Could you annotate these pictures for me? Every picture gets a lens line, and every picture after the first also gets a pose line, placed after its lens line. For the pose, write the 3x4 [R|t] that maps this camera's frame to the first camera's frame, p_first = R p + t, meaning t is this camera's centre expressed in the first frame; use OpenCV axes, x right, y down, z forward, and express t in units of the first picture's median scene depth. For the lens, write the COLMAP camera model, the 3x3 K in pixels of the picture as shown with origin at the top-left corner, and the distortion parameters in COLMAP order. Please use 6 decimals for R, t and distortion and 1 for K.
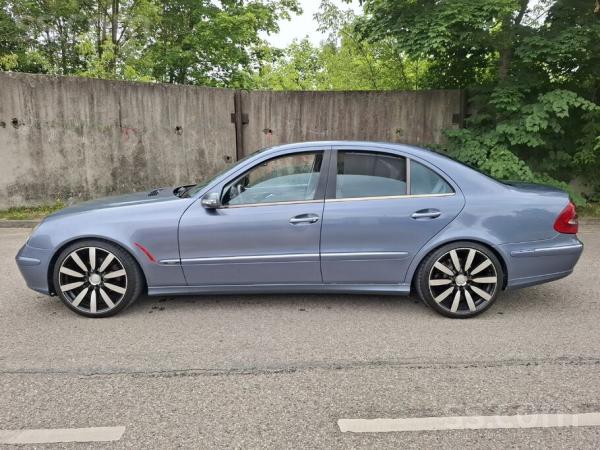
lens RADIAL K [[429.6, 0, 300.0], [0, 429.6, 225.0], [0, 0, 1]] dist [0.061417, -0.094011]
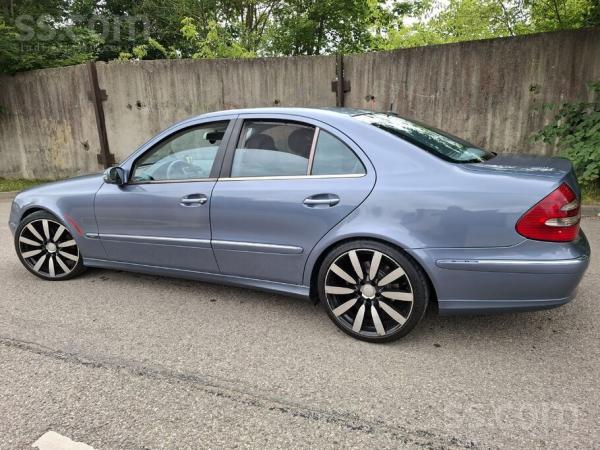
lens RADIAL K [[429.6, 0, 300.0], [0, 429.6, 225.0], [0, 0, 1]] dist [0.061417, -0.094011]
pose [[0.894501, 0.066425, -0.442103, 0.573910], [-0.037522, 0.996566, 0.073815, -0.035064], [0.445488, -0.049439, 0.893922, 0.288131]]
